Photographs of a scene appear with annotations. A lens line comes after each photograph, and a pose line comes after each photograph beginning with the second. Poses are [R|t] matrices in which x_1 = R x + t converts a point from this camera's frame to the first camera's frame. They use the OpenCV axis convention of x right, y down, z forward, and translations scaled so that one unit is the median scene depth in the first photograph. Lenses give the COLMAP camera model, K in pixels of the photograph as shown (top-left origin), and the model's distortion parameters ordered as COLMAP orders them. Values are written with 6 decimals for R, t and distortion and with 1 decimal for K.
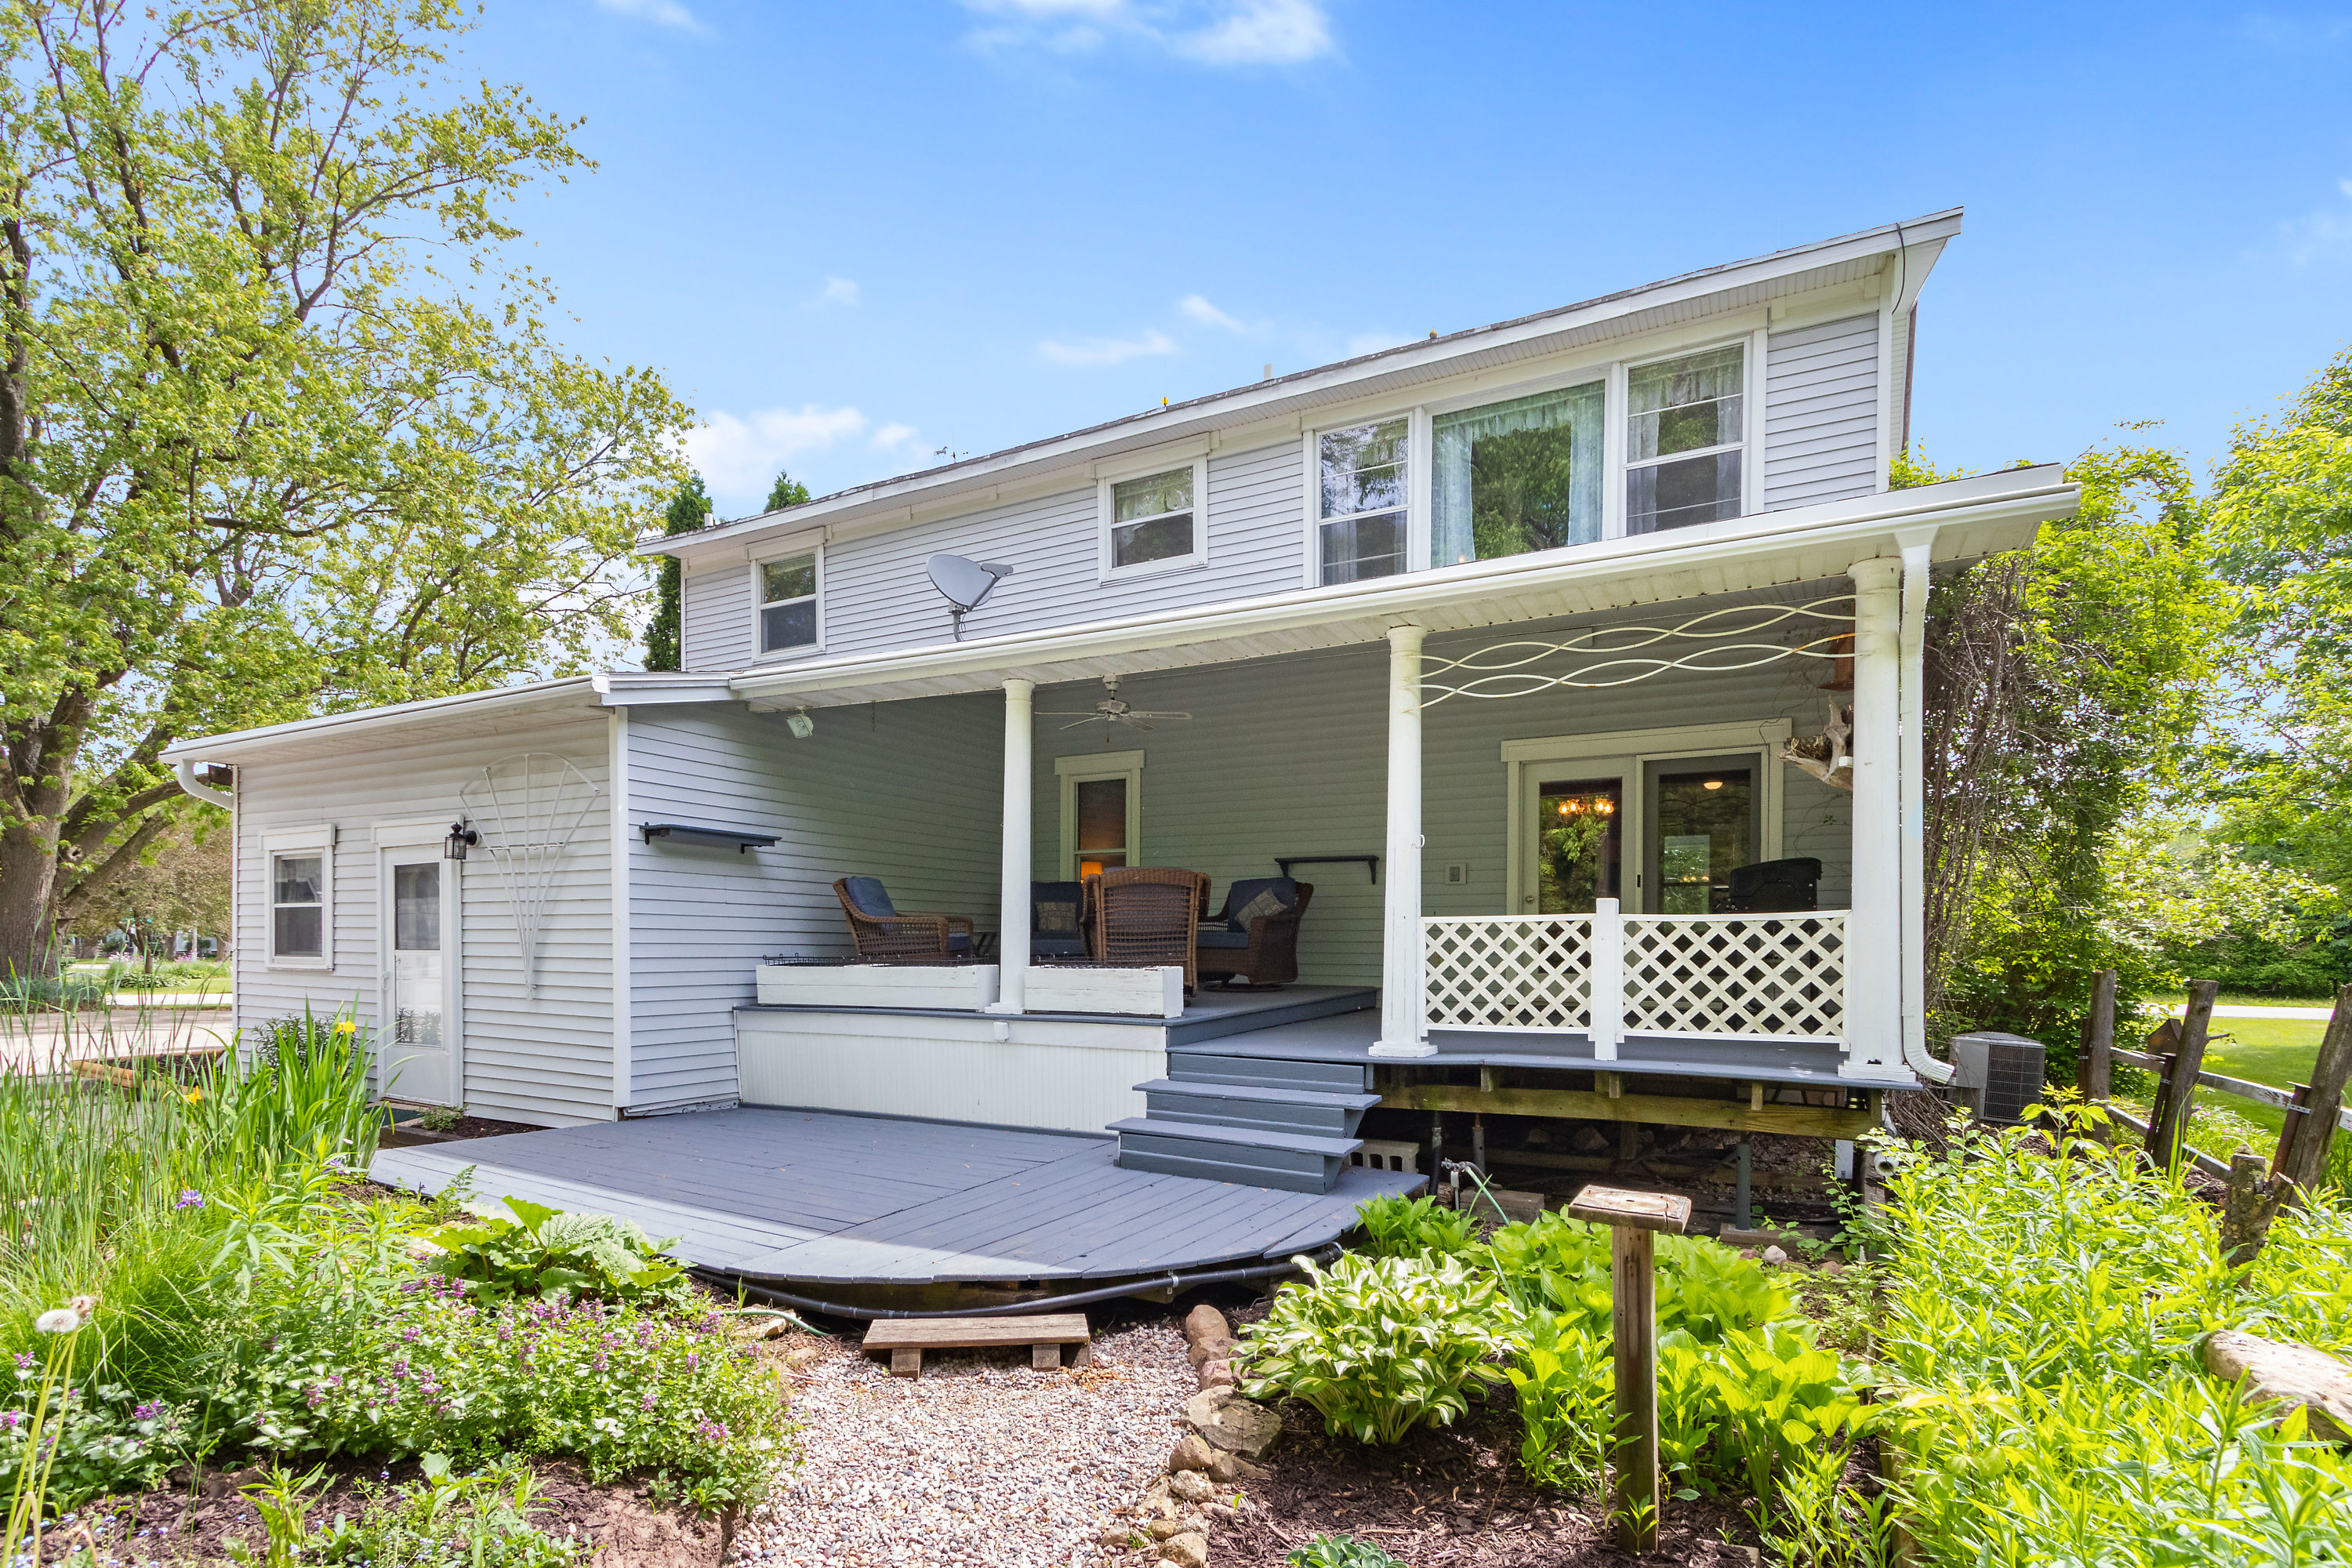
lens RADIAL K [[1138.9, 0, 1174.9], [0, 1138.9, 940.4], [0, 0, 1]] dist [0.001600, 0.000109]
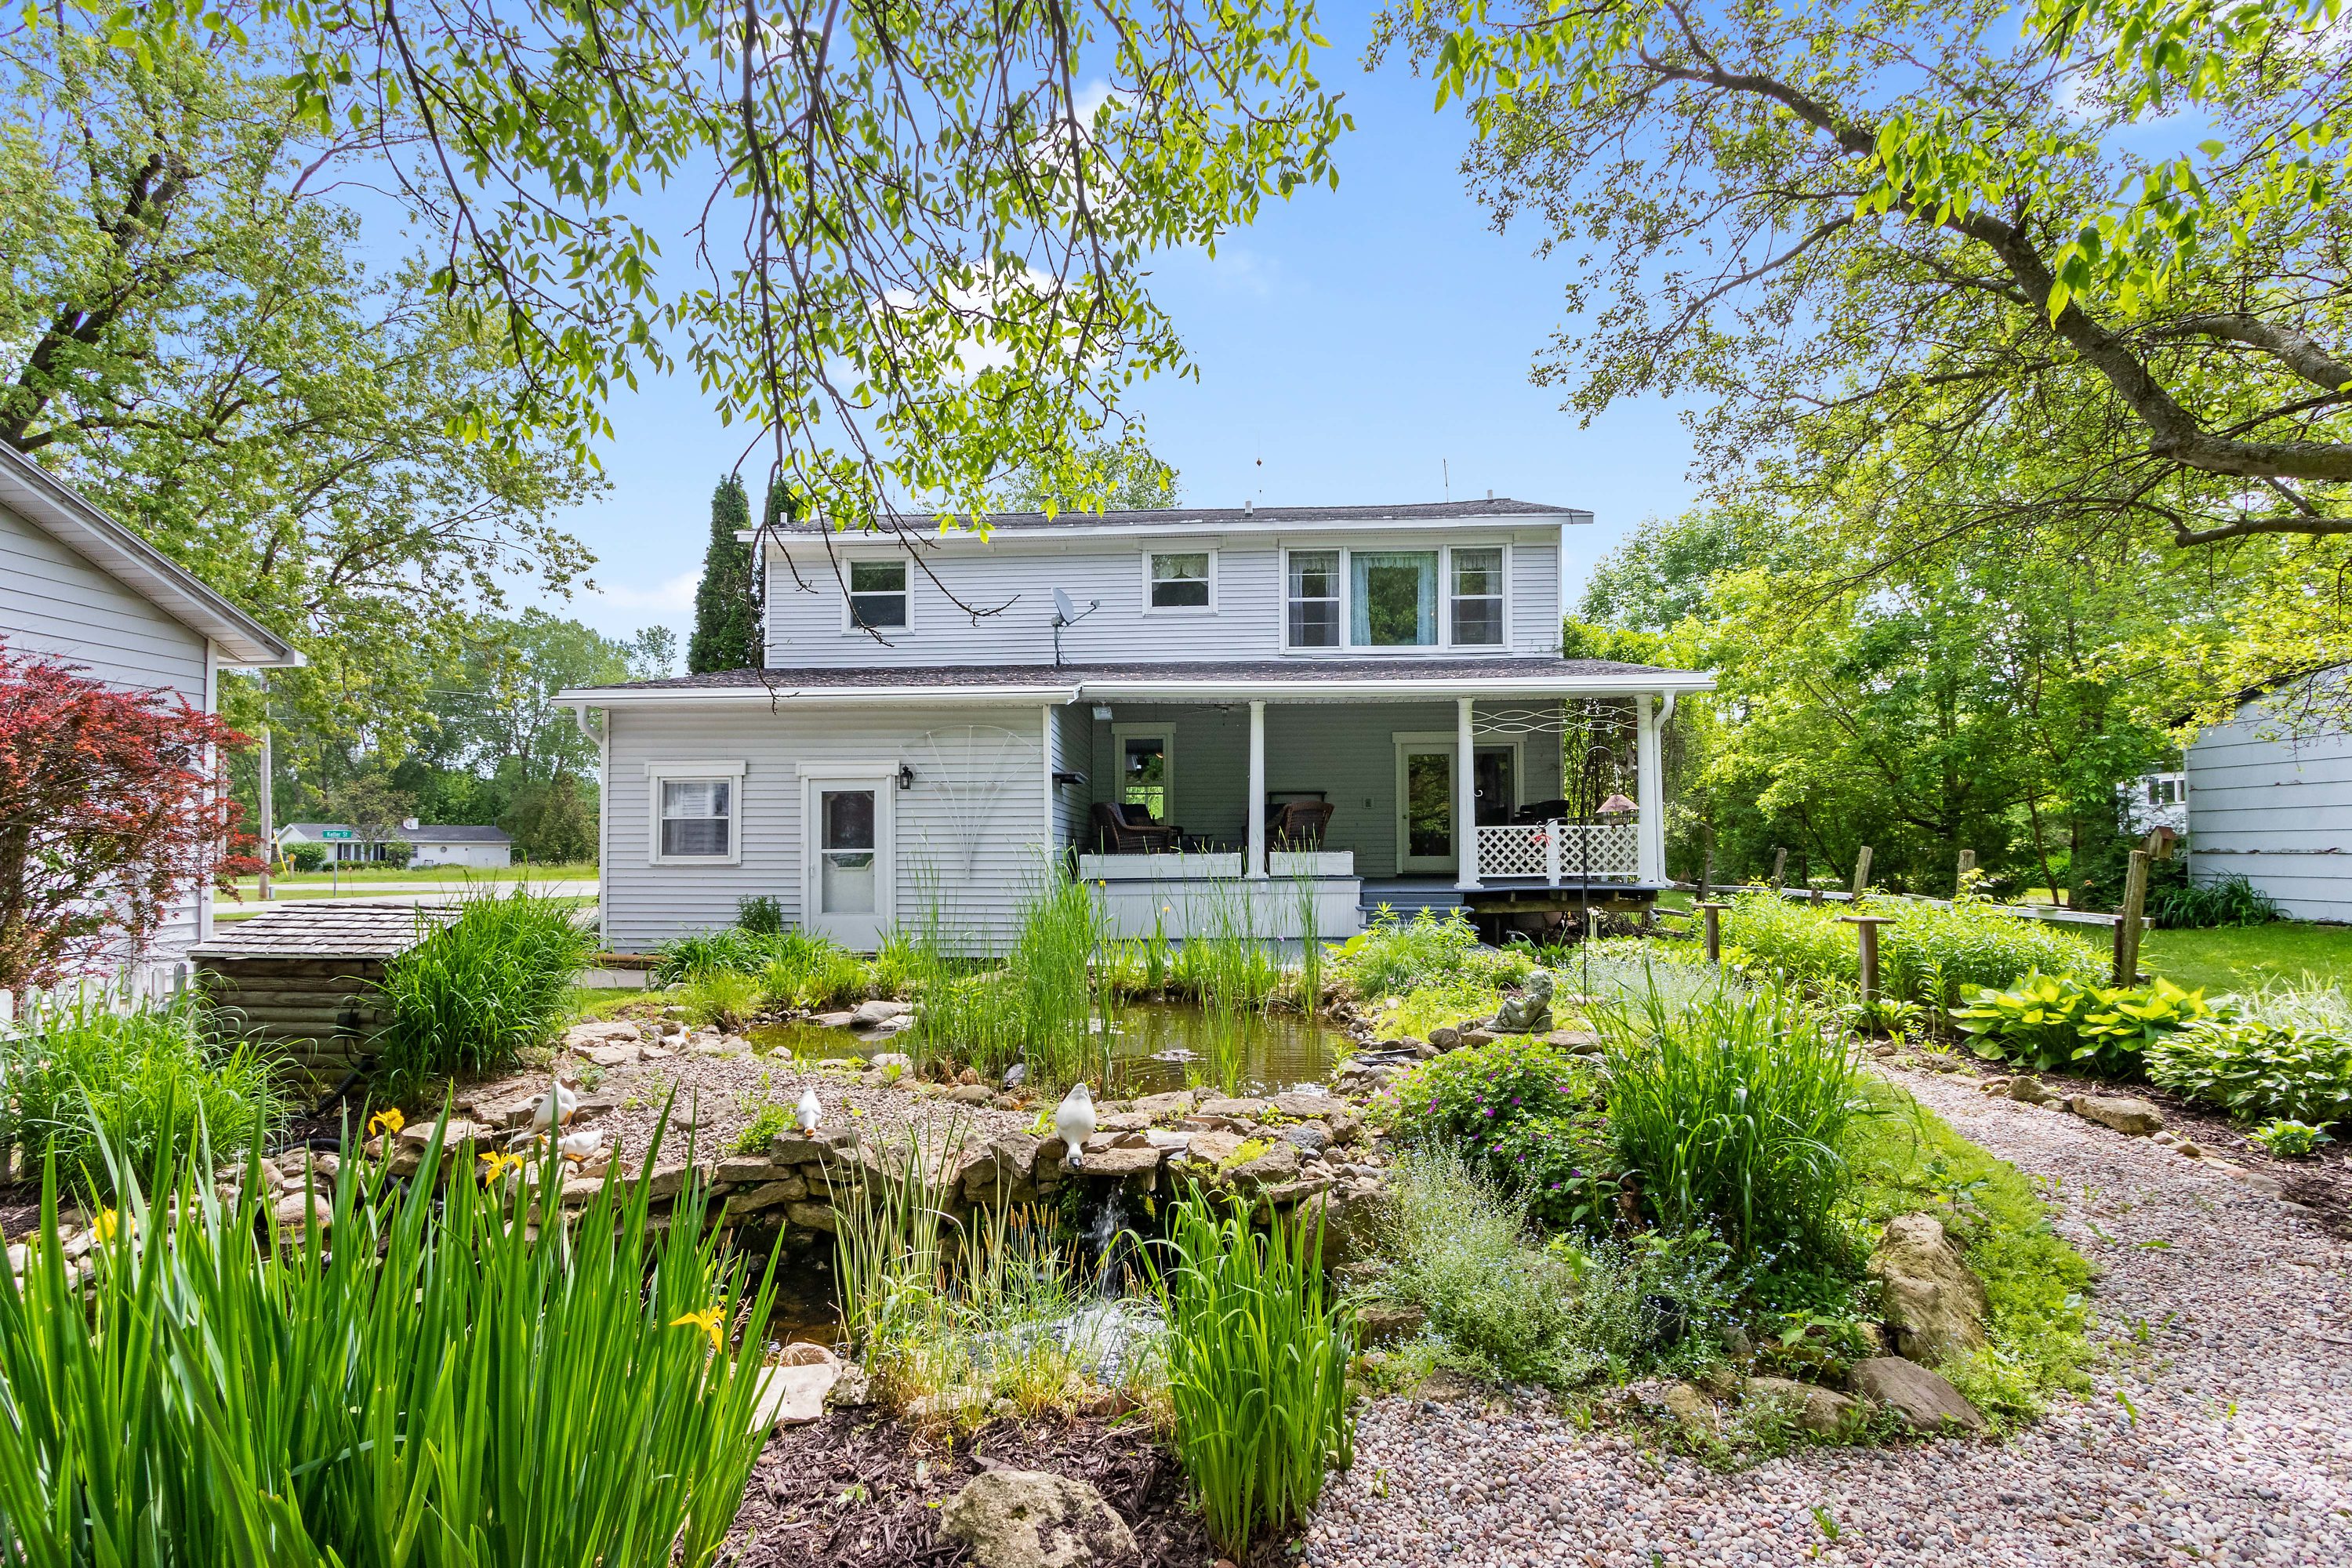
lens RADIAL K [[1121.2, 0, 1168.2], [0, 1121.2, 796.3], [0, 0, 1]] dist [0.002336, 0.000185]
pose [[0.881059, 0.012239, 0.472847, -1.182331], [0.009875, 0.998971, -0.044257, 0.009800], [-0.472902, 0.043662, 0.880032, -0.573614]]
